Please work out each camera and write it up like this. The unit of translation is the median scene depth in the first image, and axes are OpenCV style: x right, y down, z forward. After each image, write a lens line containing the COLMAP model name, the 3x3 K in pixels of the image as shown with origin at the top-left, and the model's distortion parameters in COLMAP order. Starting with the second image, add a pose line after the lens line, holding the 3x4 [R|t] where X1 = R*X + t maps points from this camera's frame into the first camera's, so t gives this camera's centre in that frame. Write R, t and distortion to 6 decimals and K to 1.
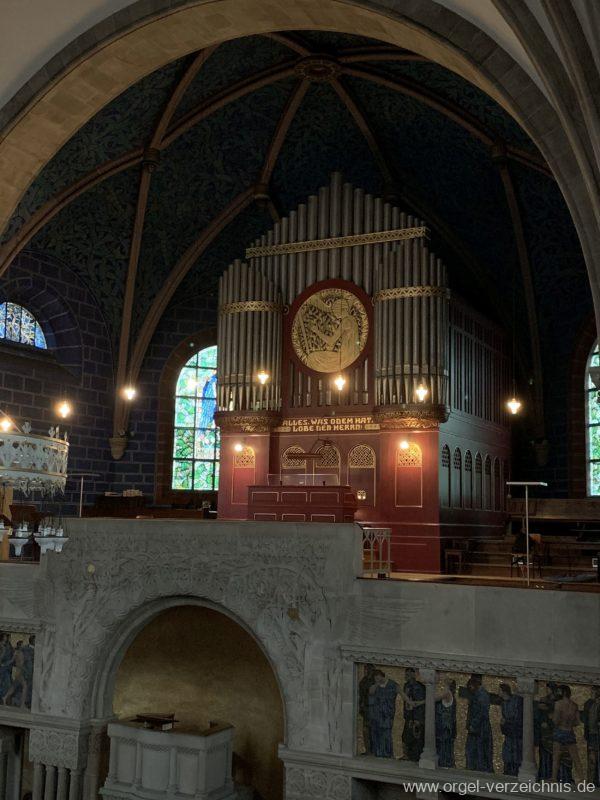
lens RADIAL K [[989.4, 0, 300.0], [0, 989.4, 400.0], [0, 0, 1]] dist [0.187854, -0.623009]
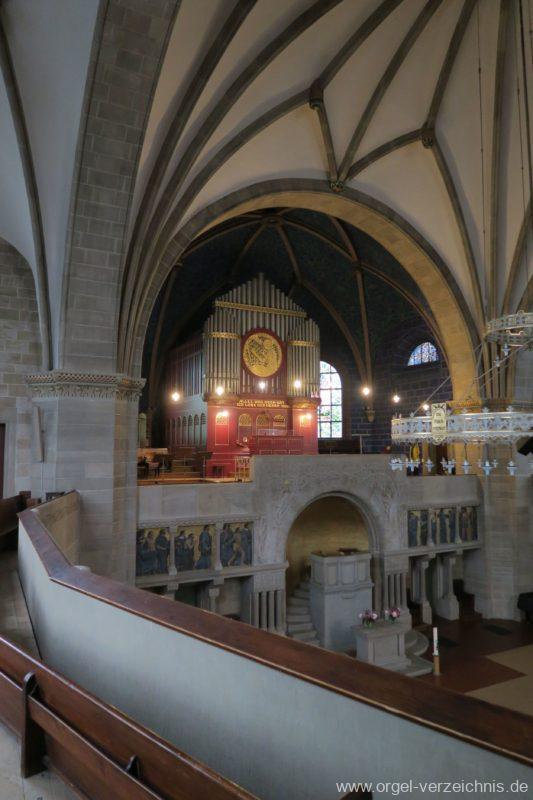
lens RADIAL K [[568.4, 0, 266.5], [0, 568.4, 400.0], [0, 0, 1]] dist [-0.030833, 0.001040]
pose [[0.572715, 0.045115, 0.818512, -1.101138], [-0.085736, 0.996305, 0.005075, 0.014875], [-0.815259, -0.073083, 0.574467, 0.439026]]
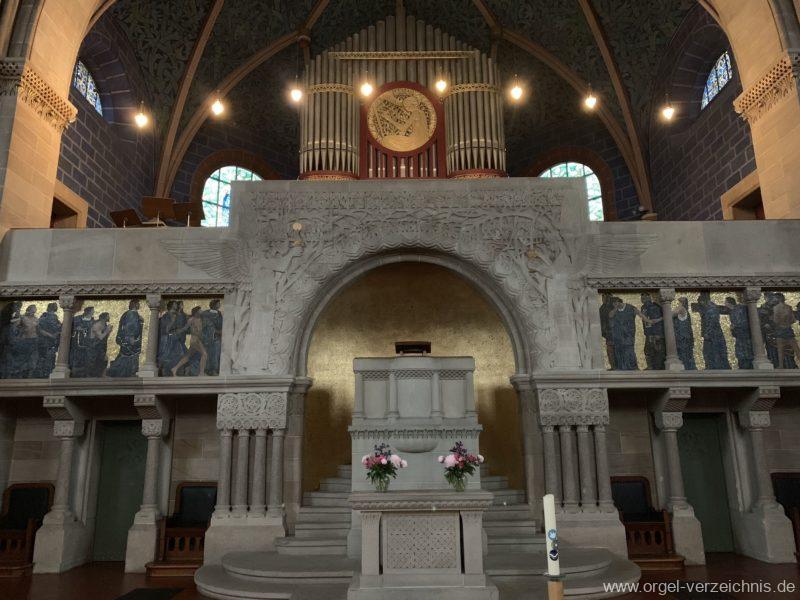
lens RADIAL K [[617.7, 0, 400.0], [0, 617.7, 300.0], [0, 0, 1]] dist [0.080703, -0.144026]
pose [[0.885536, 0.075538, 0.458388, -0.393654], [-0.023236, 0.992659, -0.118693, 0.311049], [-0.463988, 0.094455, 0.880791, 0.425898]]
